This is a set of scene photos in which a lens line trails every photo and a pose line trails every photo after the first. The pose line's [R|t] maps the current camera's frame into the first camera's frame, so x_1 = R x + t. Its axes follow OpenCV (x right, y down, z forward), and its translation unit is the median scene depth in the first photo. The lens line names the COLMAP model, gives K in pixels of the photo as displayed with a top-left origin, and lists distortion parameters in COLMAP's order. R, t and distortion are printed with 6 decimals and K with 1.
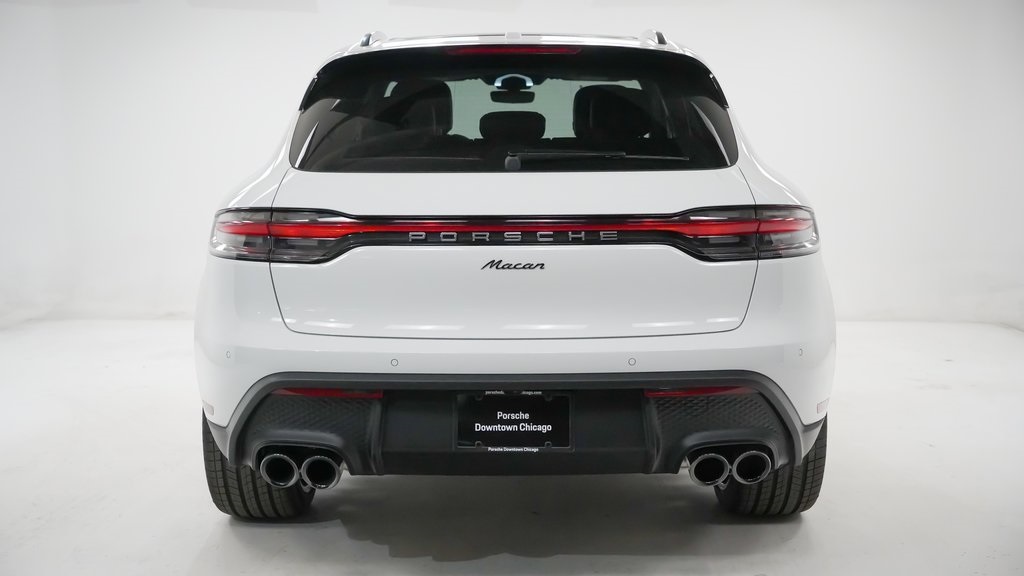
lens RADIAL K [[1234.5, 0, 512.4], [0, 1234.5, 283.9], [0, 0, 1]] dist [-0.022714, 0.000000]
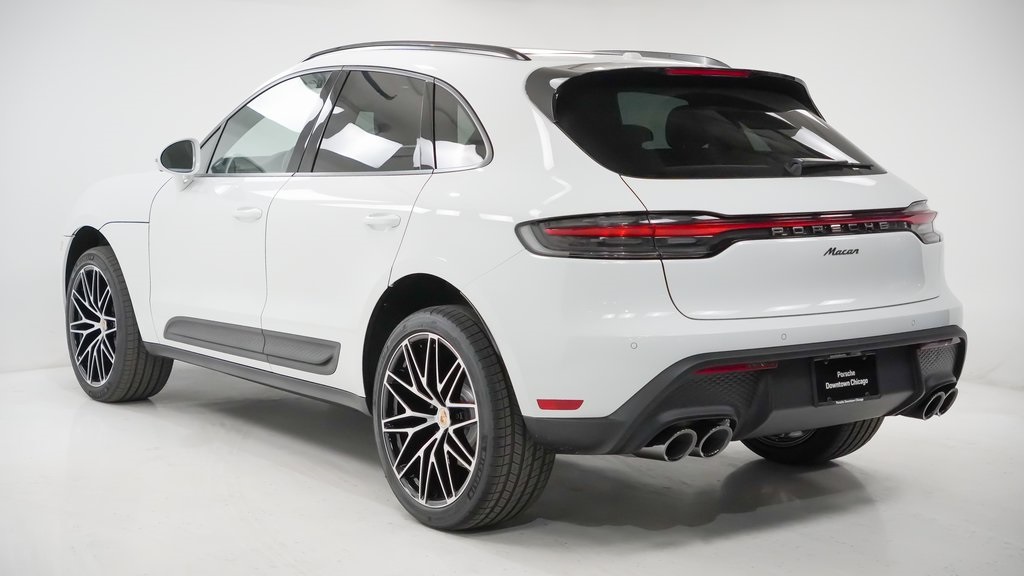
lens RADIAL K [[1465.3, 0, 512.2], [0, 1465.3, 292.7], [0, 0, 1]] dist [-0.014310, 0.000000]
pose [[0.791628, -0.053251, 0.608679, -1.140065], [0.067663, 0.997708, -0.000714, 0.004597], [-0.607246, 0.041751, 0.793416, 0.041218]]
